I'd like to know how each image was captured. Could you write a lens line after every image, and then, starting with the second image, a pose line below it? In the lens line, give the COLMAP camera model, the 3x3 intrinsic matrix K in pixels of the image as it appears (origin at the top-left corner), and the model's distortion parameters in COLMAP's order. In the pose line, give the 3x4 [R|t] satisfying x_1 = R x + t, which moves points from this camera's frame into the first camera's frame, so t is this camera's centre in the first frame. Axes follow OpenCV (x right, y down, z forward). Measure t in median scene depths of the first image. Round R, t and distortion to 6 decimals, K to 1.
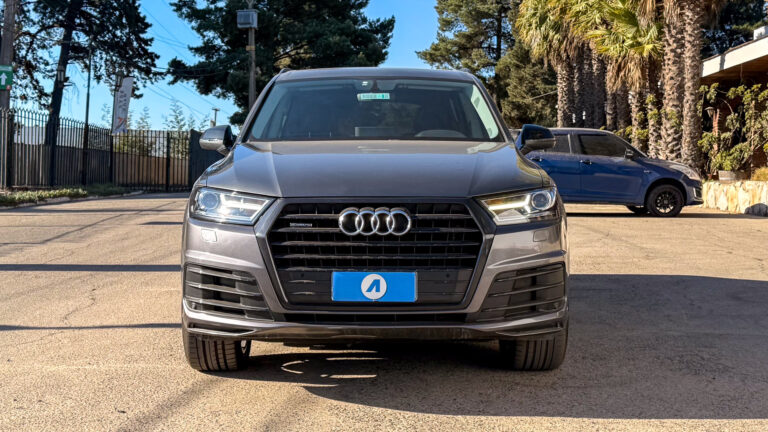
lens RADIAL K [[1099.9, 0, 384.0], [0, 1099.9, 216.0], [0, 0, 1]] dist [0.143273, -0.145503]
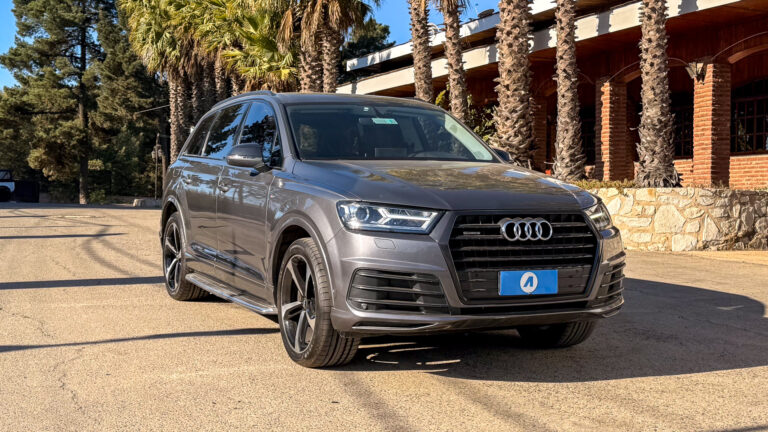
lens RADIAL K [[1099.9, 0, 384.0], [0, 1099.9, 216.0], [0, 0, 1]] dist [0.143273, -0.145503]
pose [[0.878802, -0.006879, 0.477136, -0.200466], [0.011587, 0.999909, -0.006926, -0.000867], [-0.477045, 0.011615, 0.878802, -0.001220]]
